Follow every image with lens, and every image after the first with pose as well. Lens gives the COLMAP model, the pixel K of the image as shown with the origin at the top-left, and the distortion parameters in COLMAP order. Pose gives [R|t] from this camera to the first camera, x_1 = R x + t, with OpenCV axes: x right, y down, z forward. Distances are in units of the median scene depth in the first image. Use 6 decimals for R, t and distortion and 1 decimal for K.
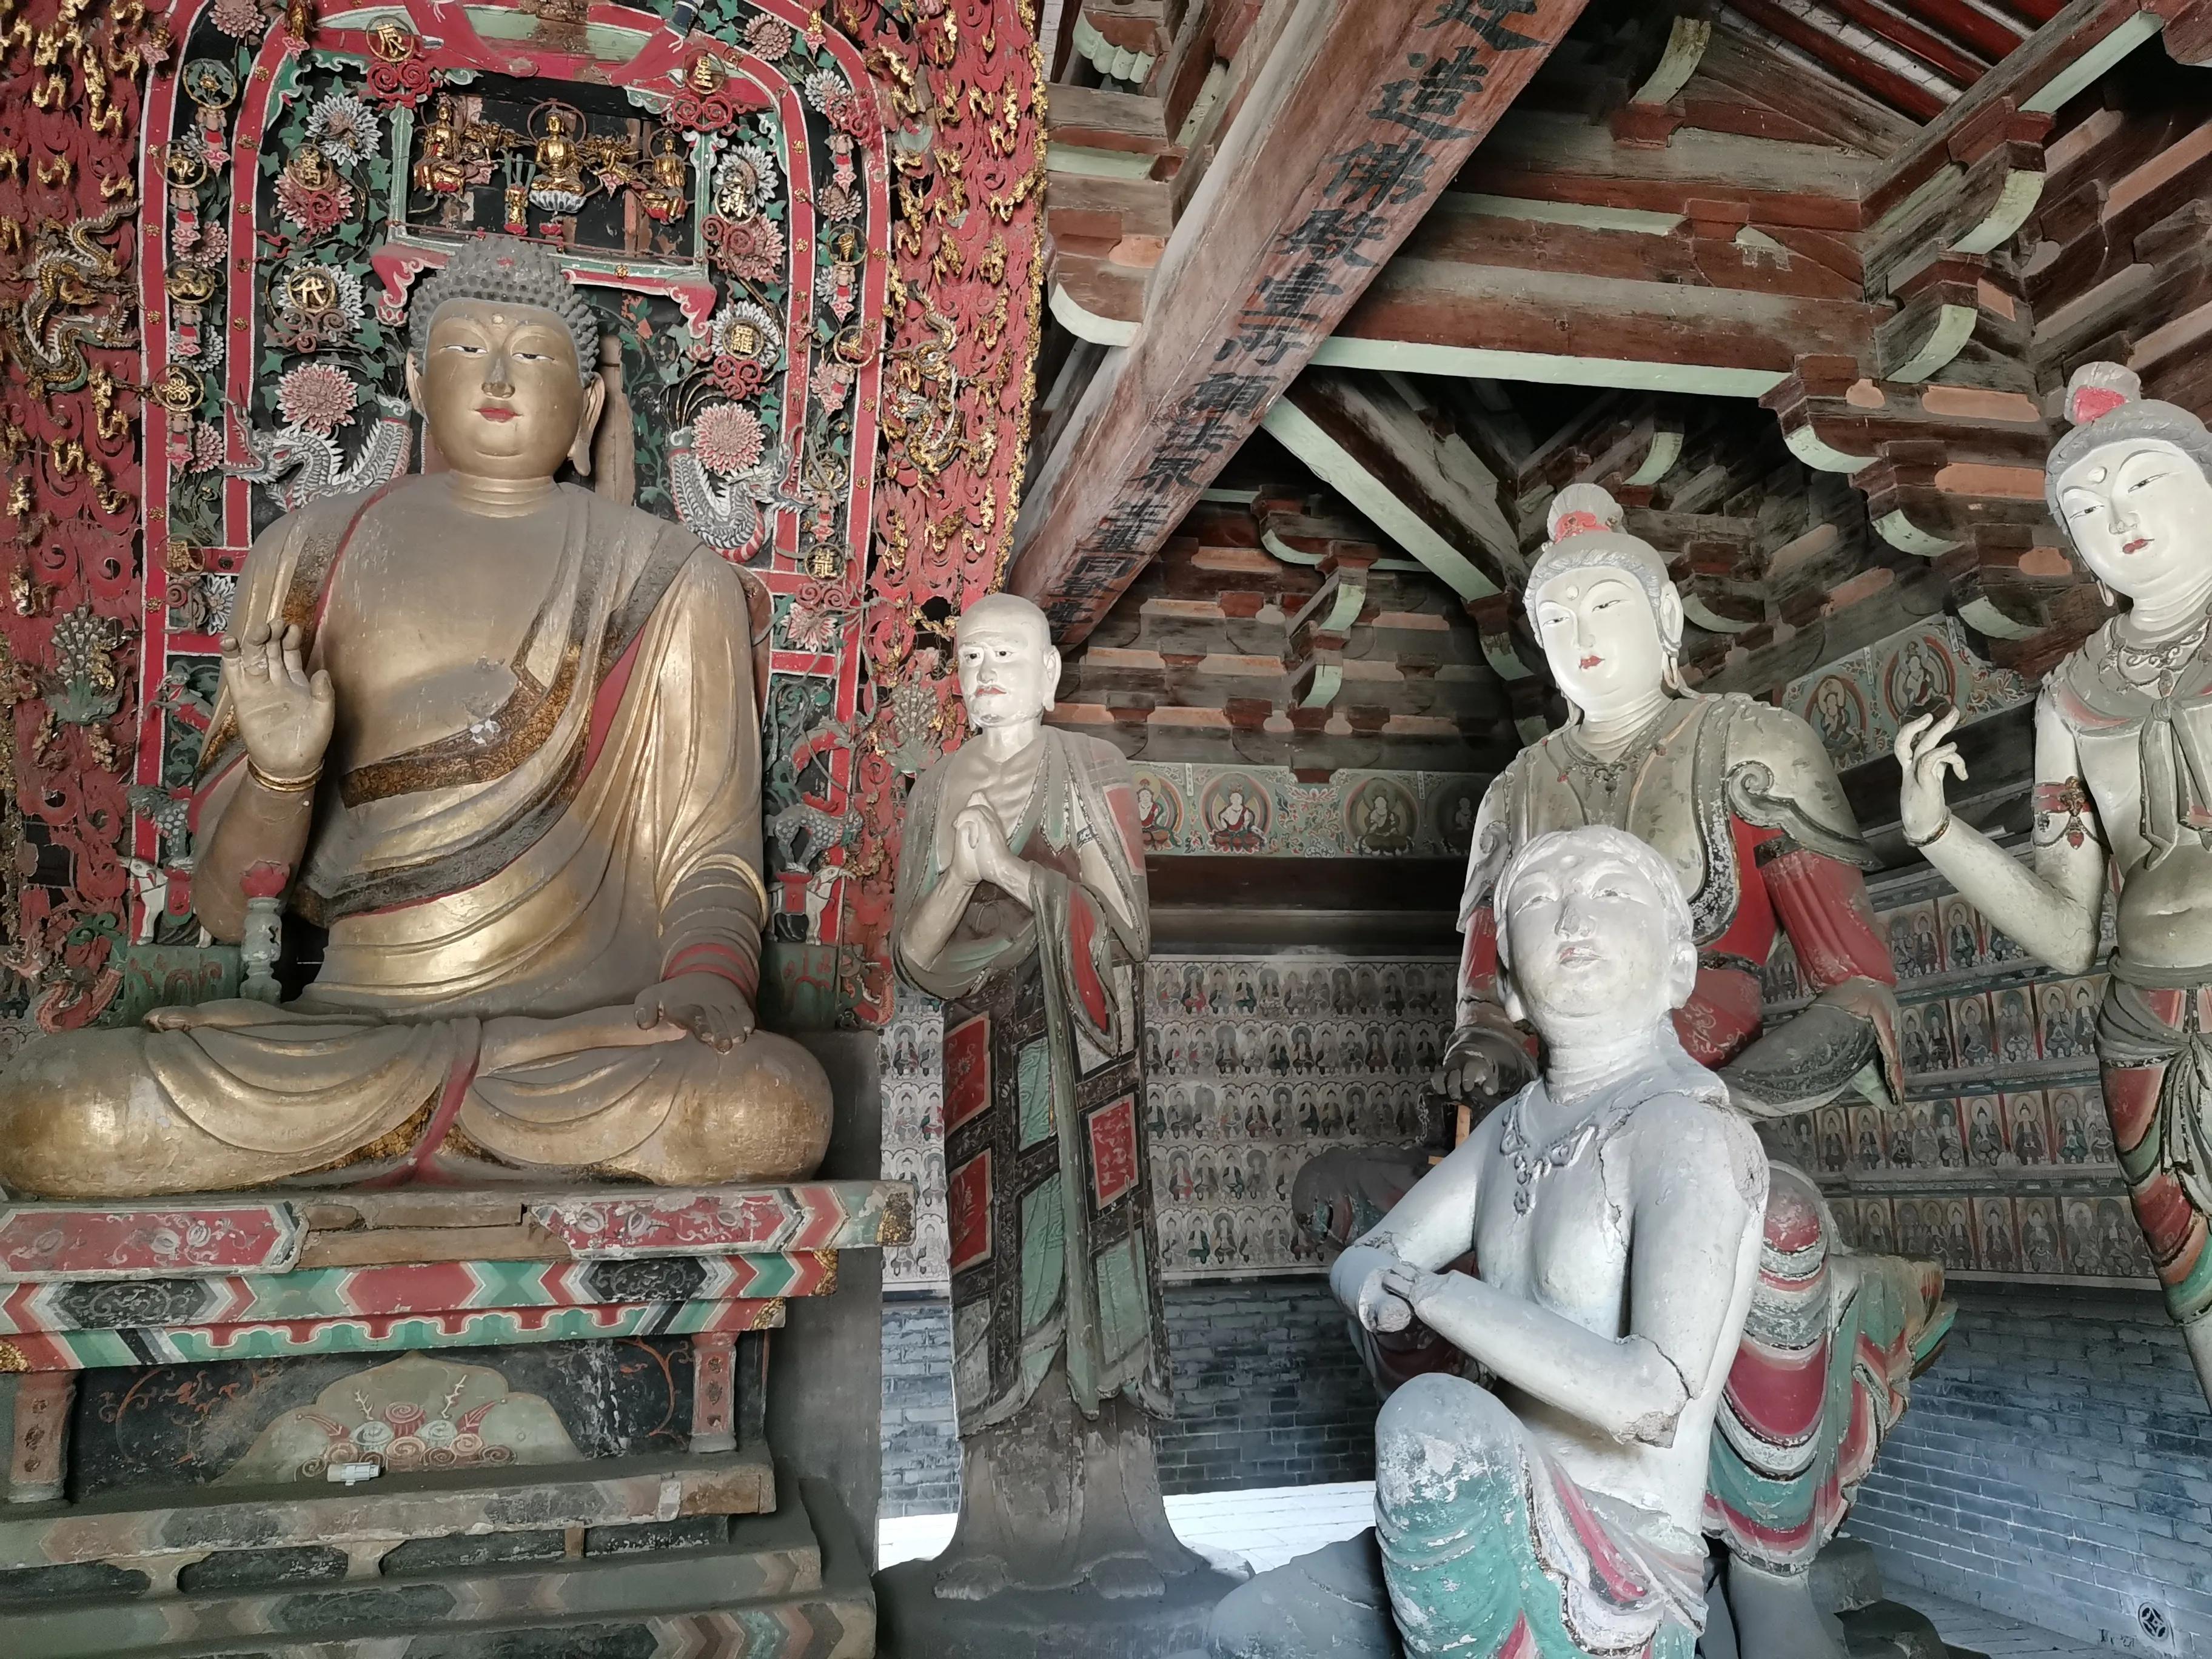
lens RADIAL K [[1682.0, 0, 1102.8], [0, 1682.0, 837.9], [0, 0, 1]] dist [0.037822, -0.045606]
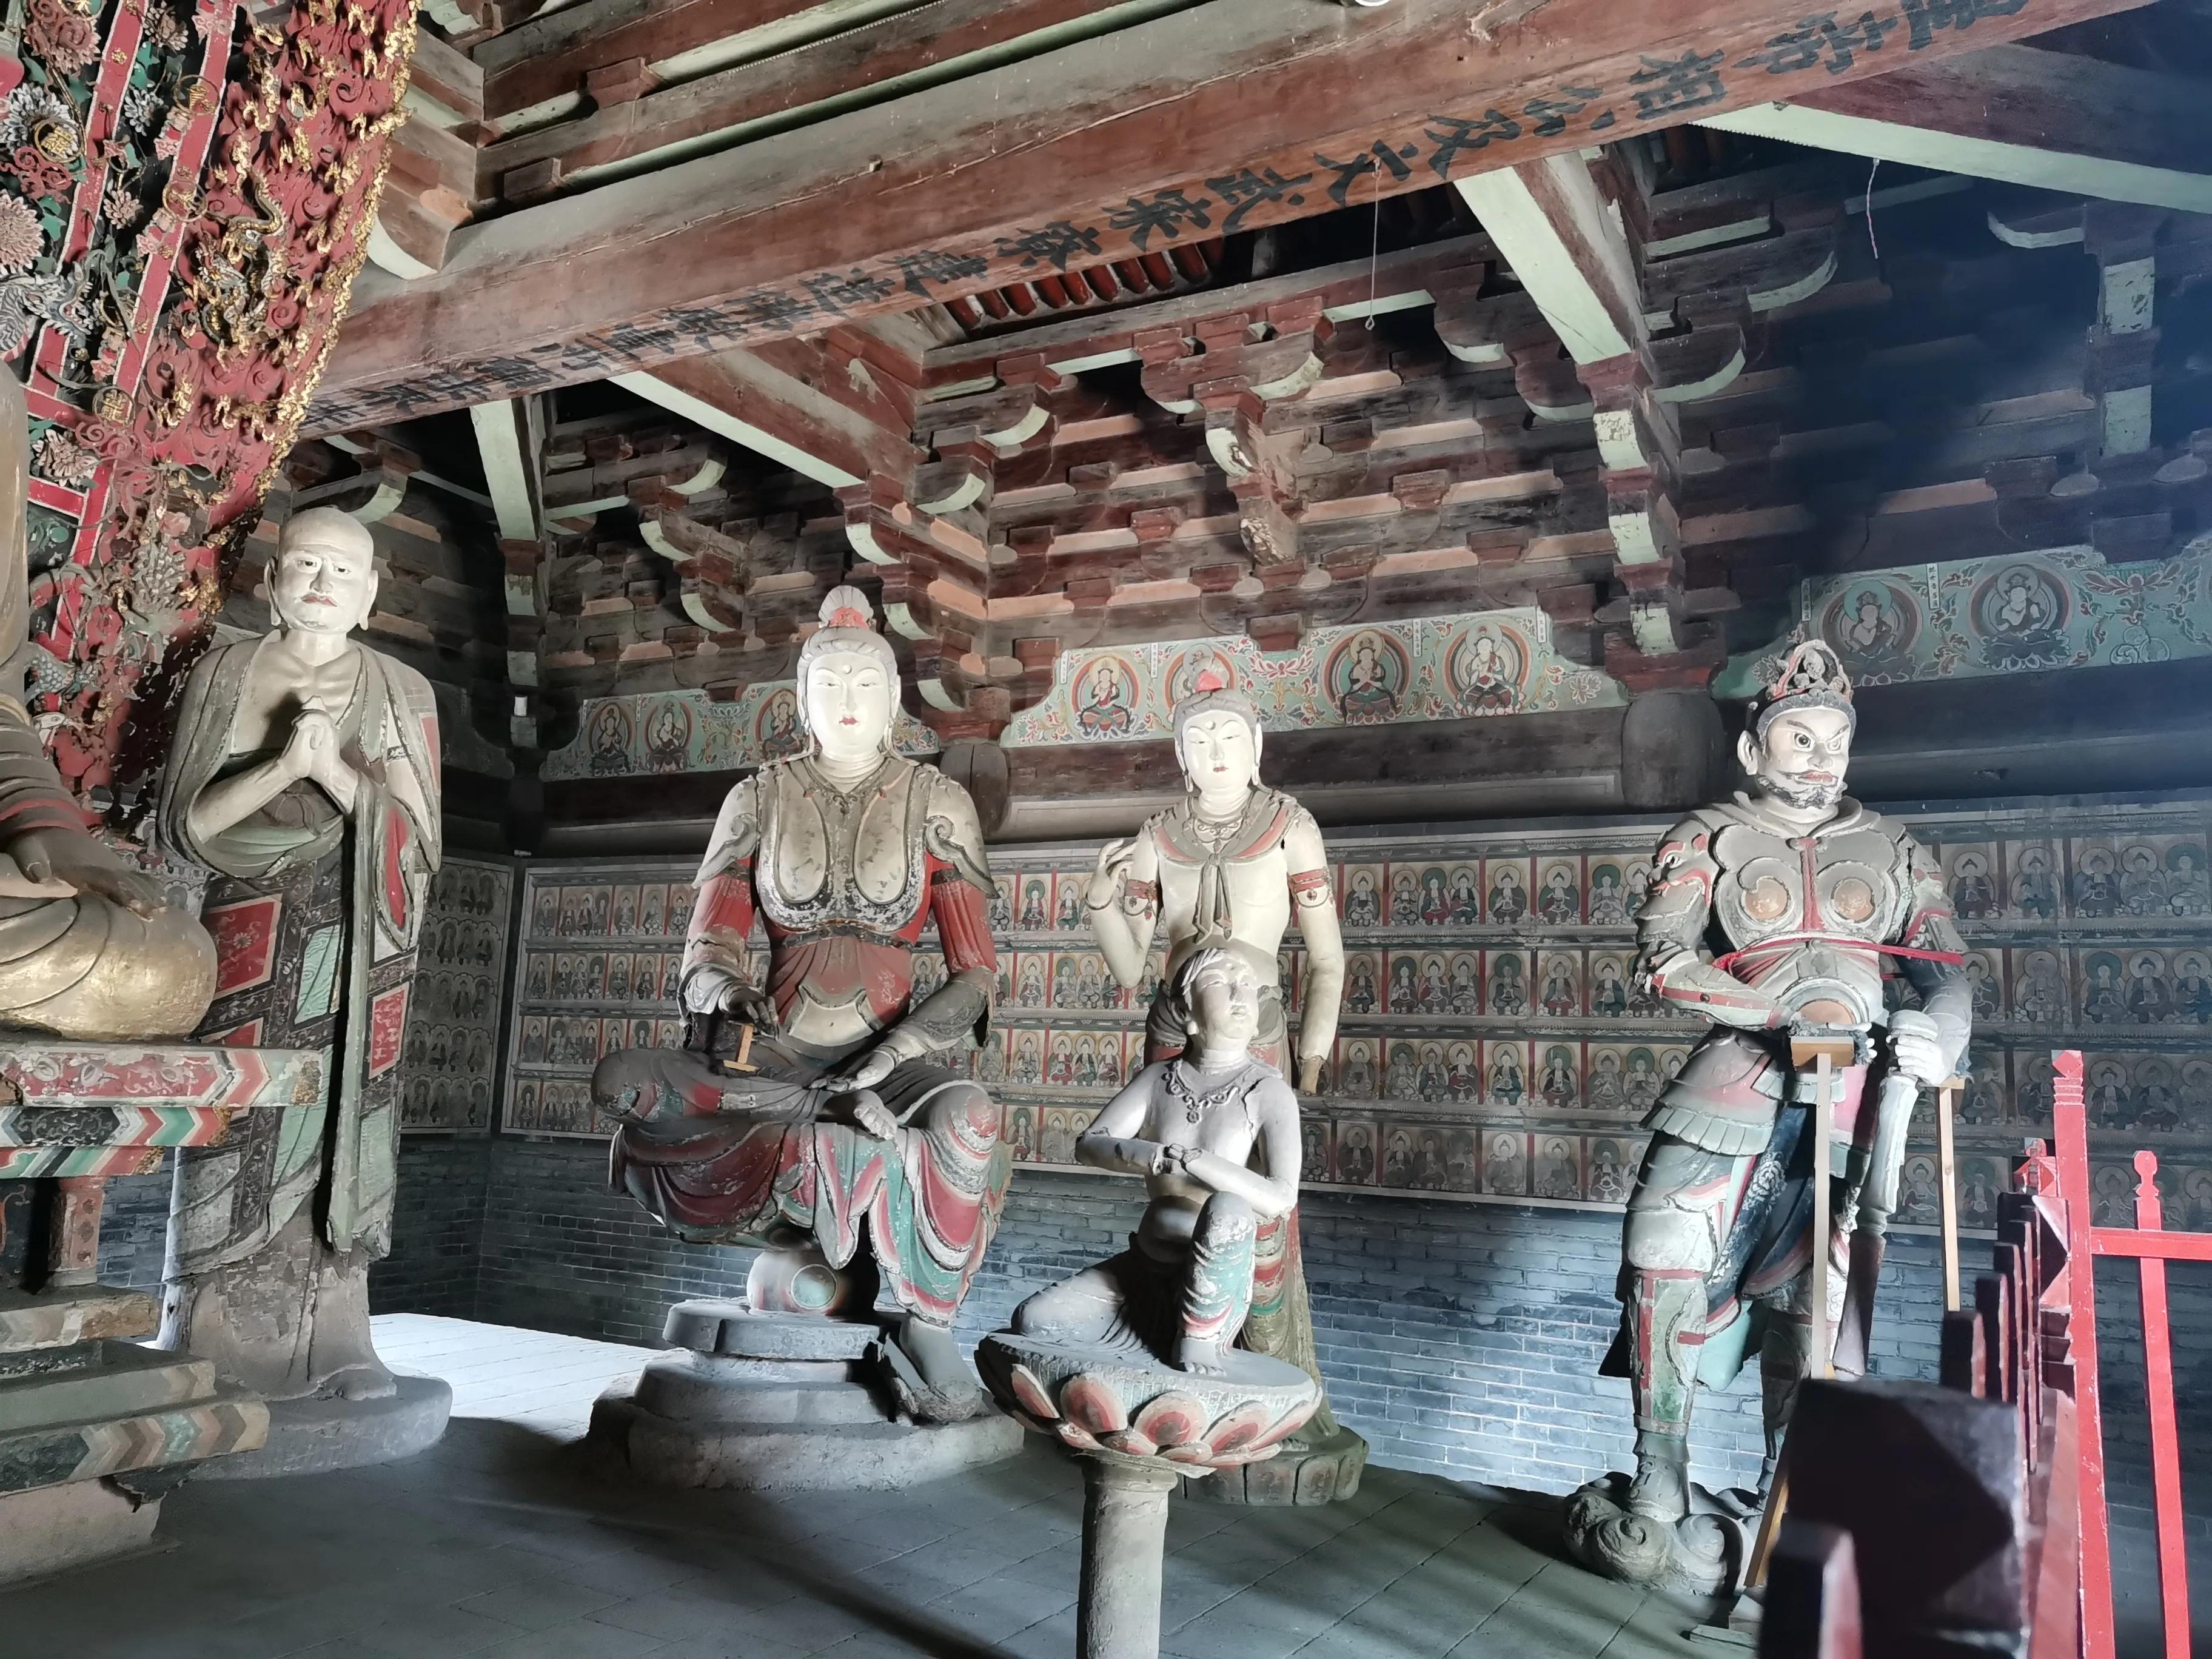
lens RADIAL K [[1682.0, 0, 1102.8], [0, 1682.0, 837.9], [0, 0, 1]] dist [0.037822, -0.045606]
pose [[0.690428, 0.158876, 0.705739, -0.507871], [-0.209420, 0.977707, -0.015224, -0.029303], [-0.692425, -0.137285, 0.708308, -0.149121]]
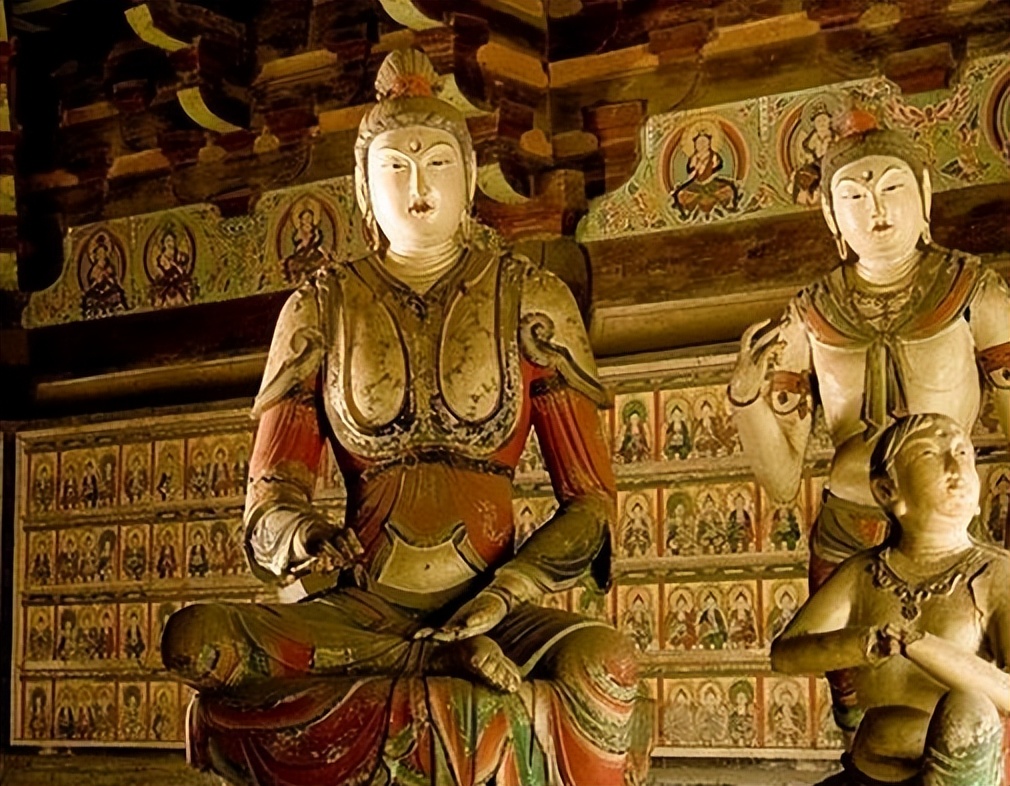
lens RADIAL K [[2144.1, 0, 367.0], [0, 2144.1, 404.1], [0, 0, 1]] dist [0.005852, 0.119753]
pose [[0.790466, 0.106642, 0.603151, -0.592467], [-0.145390, 0.989251, 0.015635, 0.013338], [-0.595001, -0.100051, 0.797474, -0.179653]]
